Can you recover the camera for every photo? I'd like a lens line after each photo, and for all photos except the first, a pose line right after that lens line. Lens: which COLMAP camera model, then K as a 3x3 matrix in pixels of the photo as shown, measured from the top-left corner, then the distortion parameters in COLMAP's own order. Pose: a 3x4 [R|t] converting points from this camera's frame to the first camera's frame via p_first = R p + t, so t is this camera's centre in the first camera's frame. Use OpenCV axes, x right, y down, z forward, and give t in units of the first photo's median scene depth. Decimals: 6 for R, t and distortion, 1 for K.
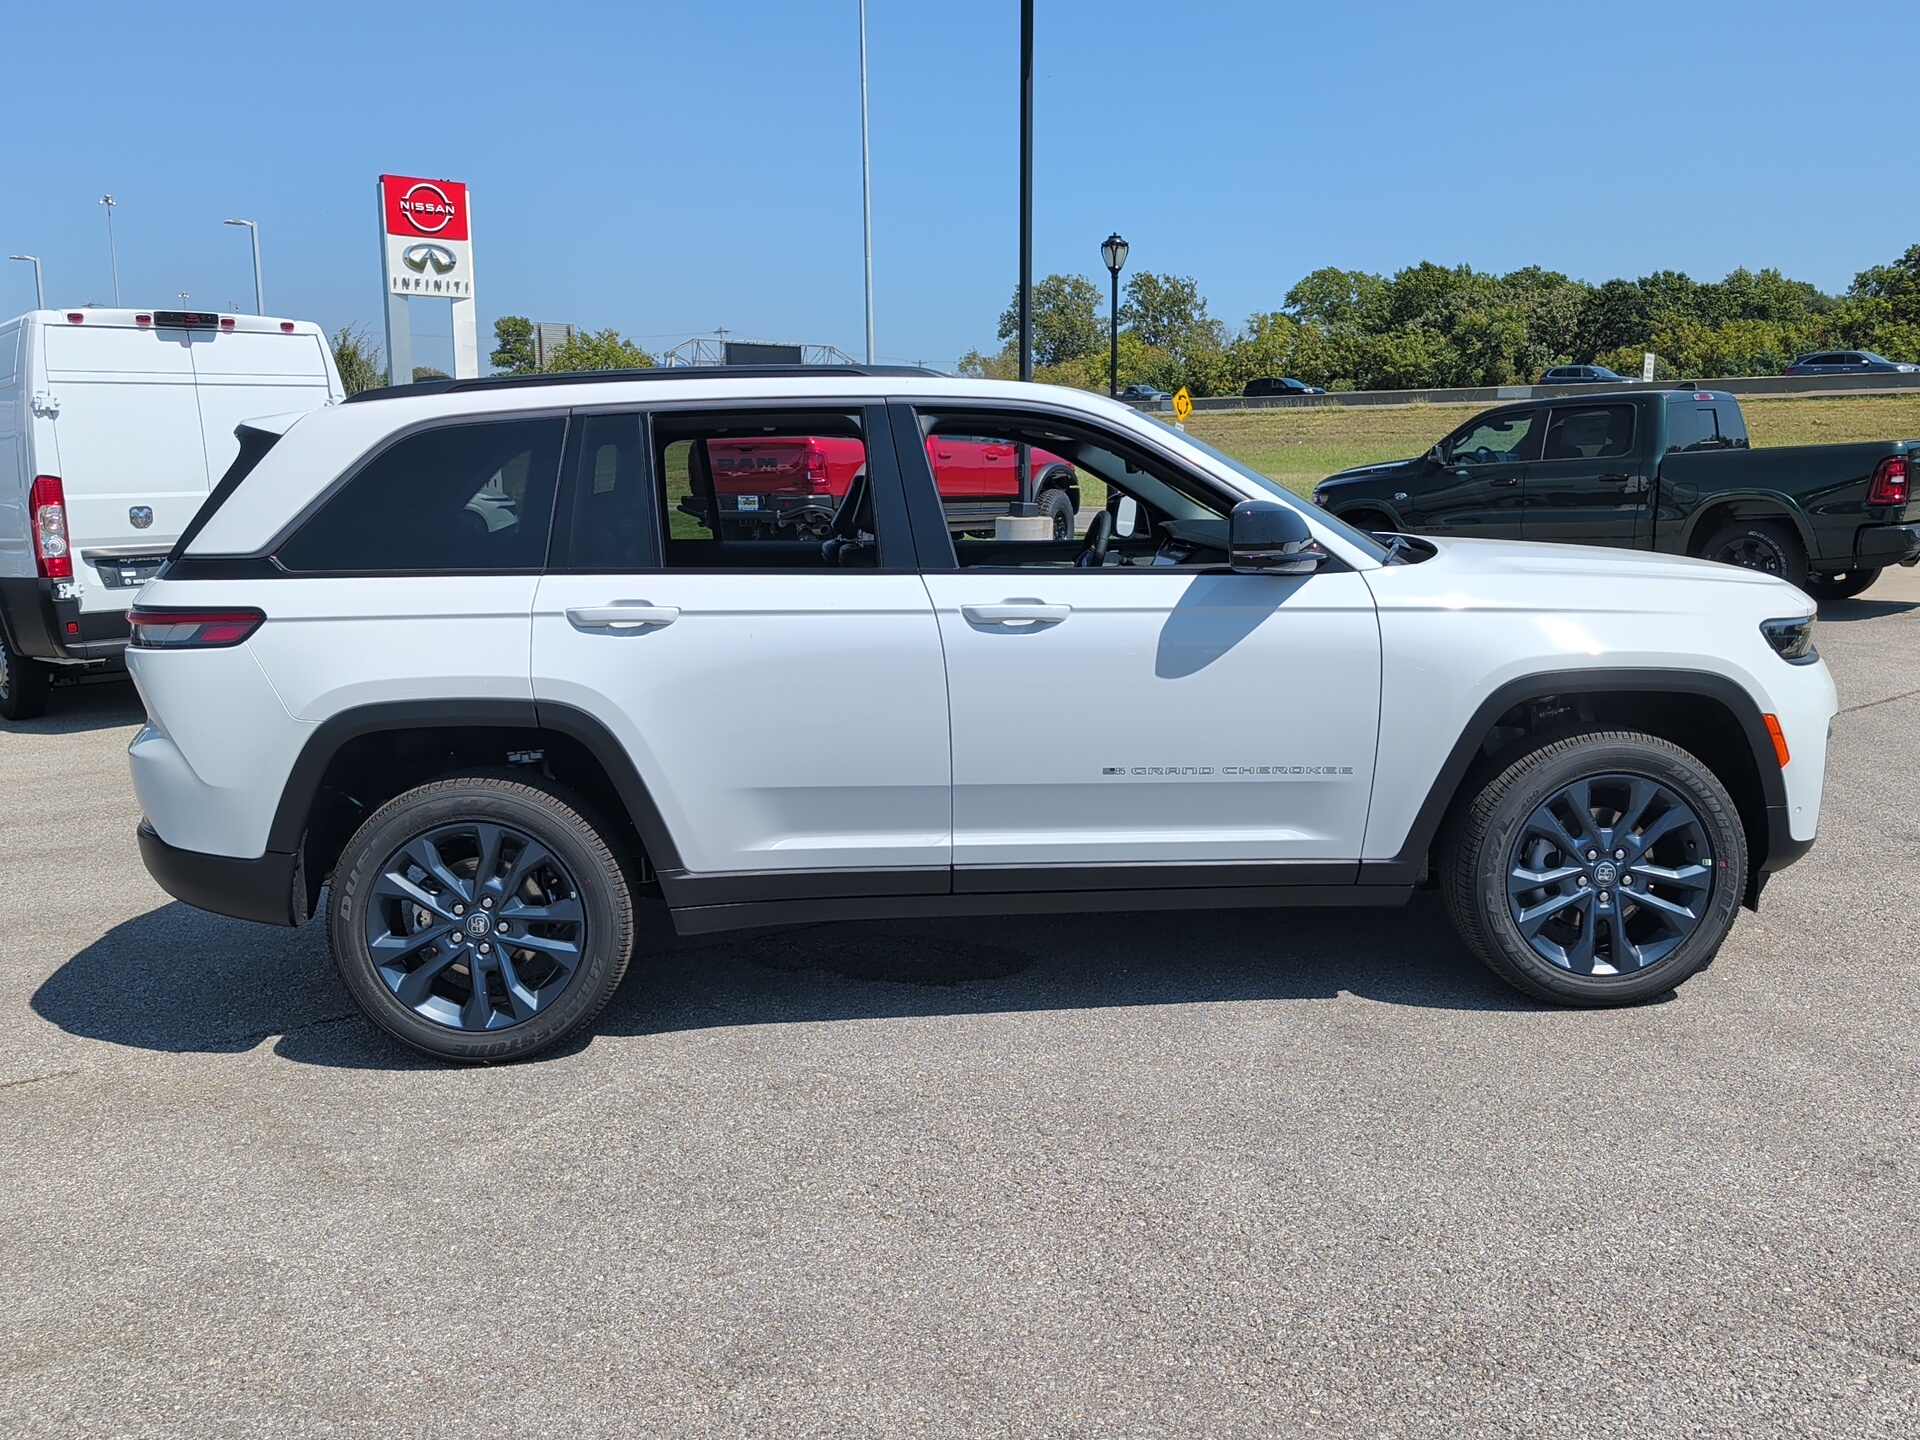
lens RADIAL K [[1620.4, 0, 958.5], [0, 1620.4, 725.7], [0, 0, 1]] dist [0.025542, -0.019974]
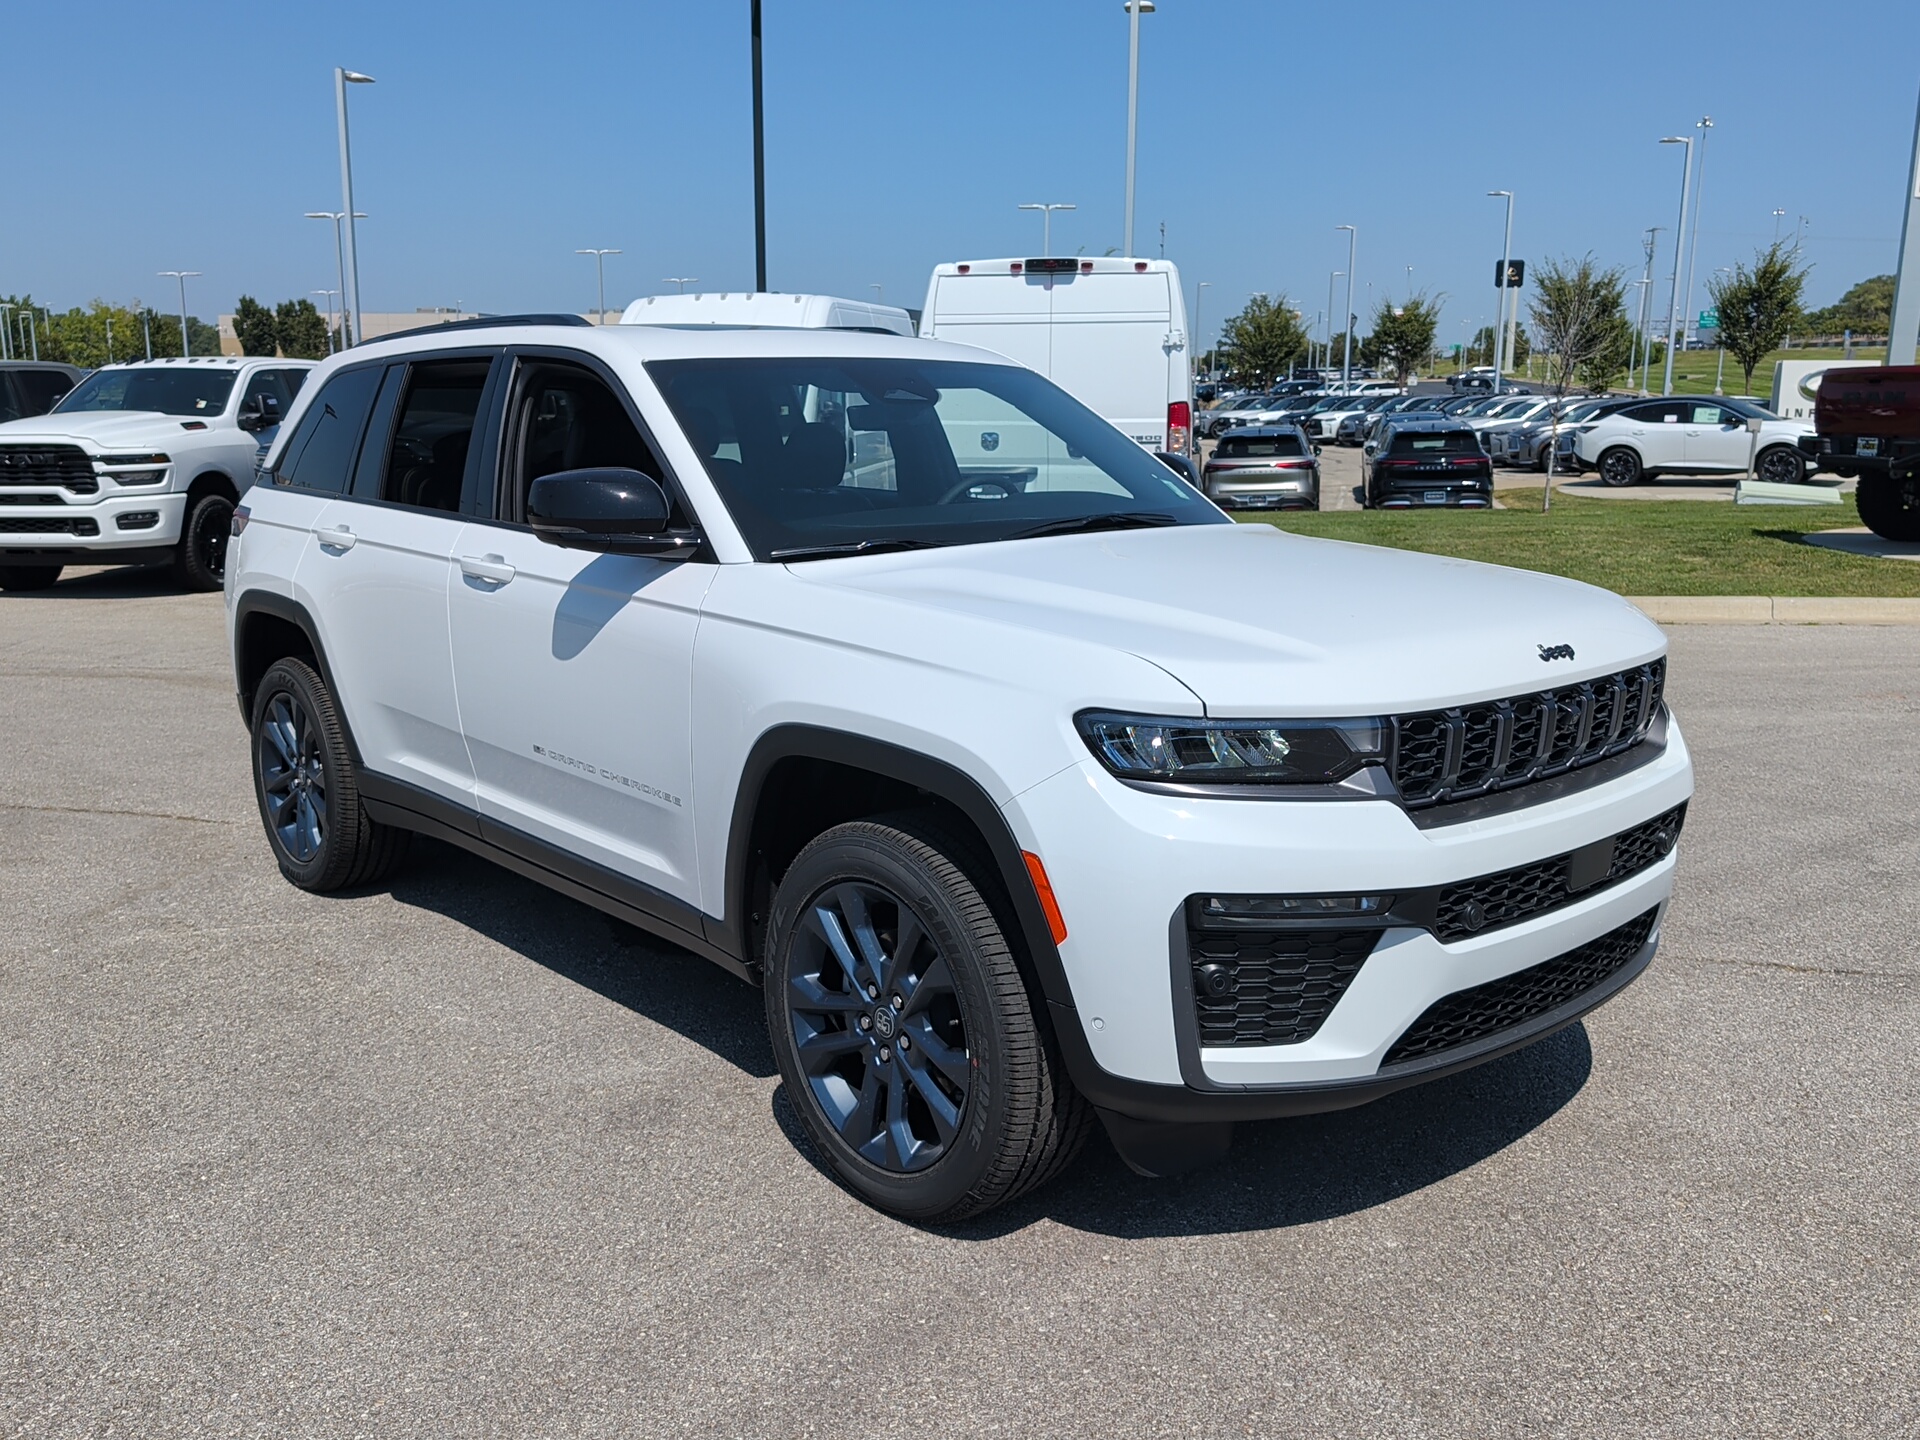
lens RADIAL K [[1636.8, 0, 984.1], [0, 1636.8, 715.6], [0, 0, 1]] dist [0.010749, -0.008643]
pose [[0.629897, 0.166211, -0.758686, 0.933937], [-0.135990, 0.985345, 0.102962, -0.119065], [0.764681, 0.038318, 0.643269, 0.562424]]
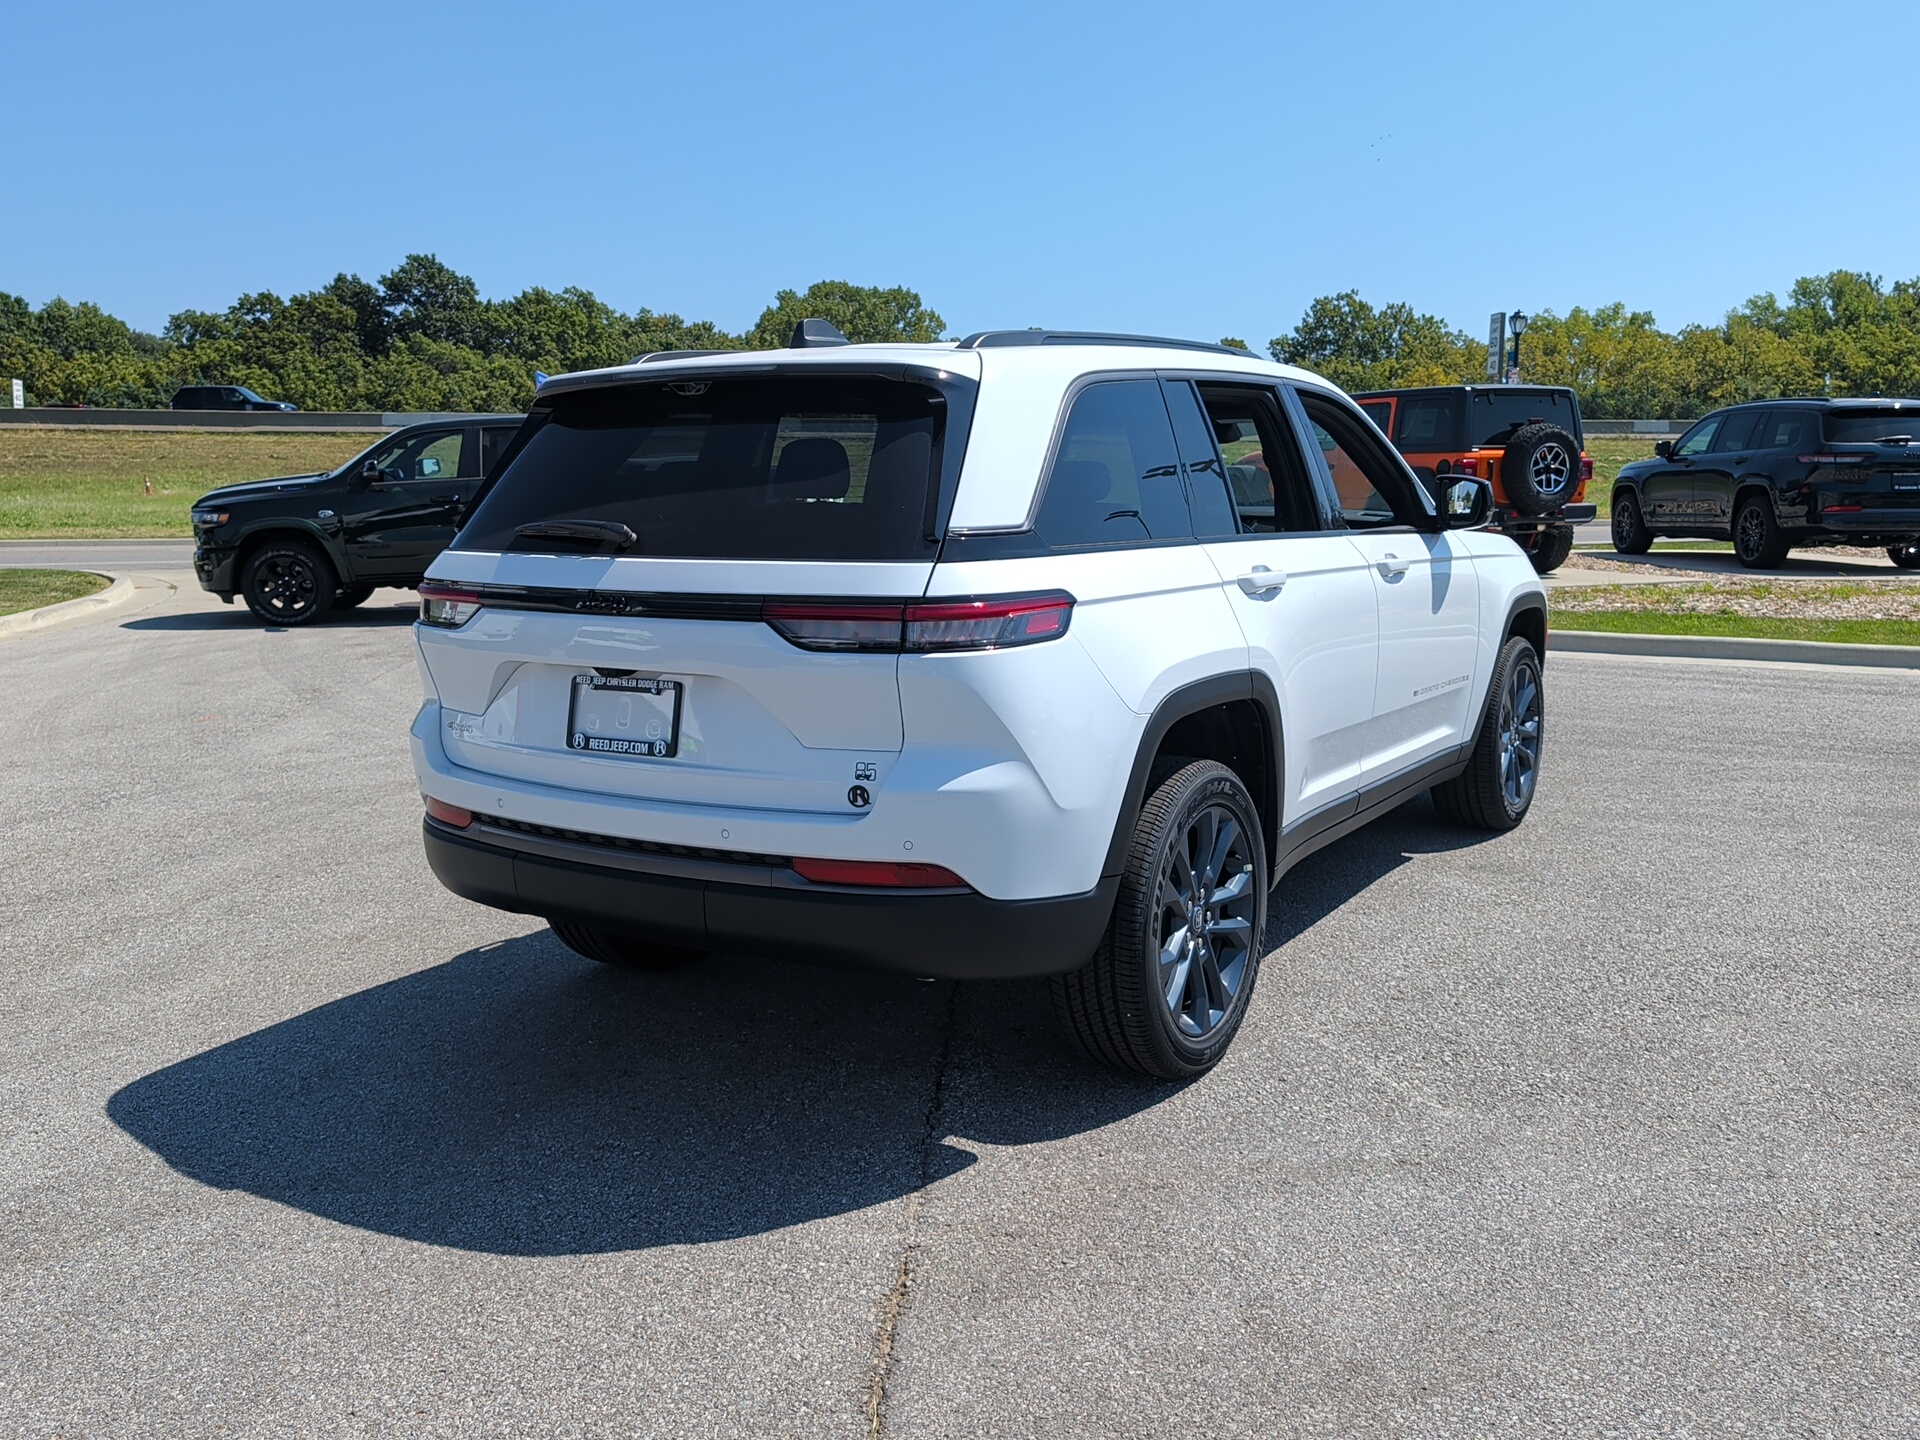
lens RADIAL K [[1620.4, 0, 958.5], [0, 1620.4, 725.7], [0, 0, 1]] dist [0.025542, -0.019974]
pose [[0.580505, -0.109723, 0.806830, -1.062753], [0.127016, 0.990952, 0.043375, -0.043648], [-0.804289, 0.077301, 0.589189, 0.530579]]
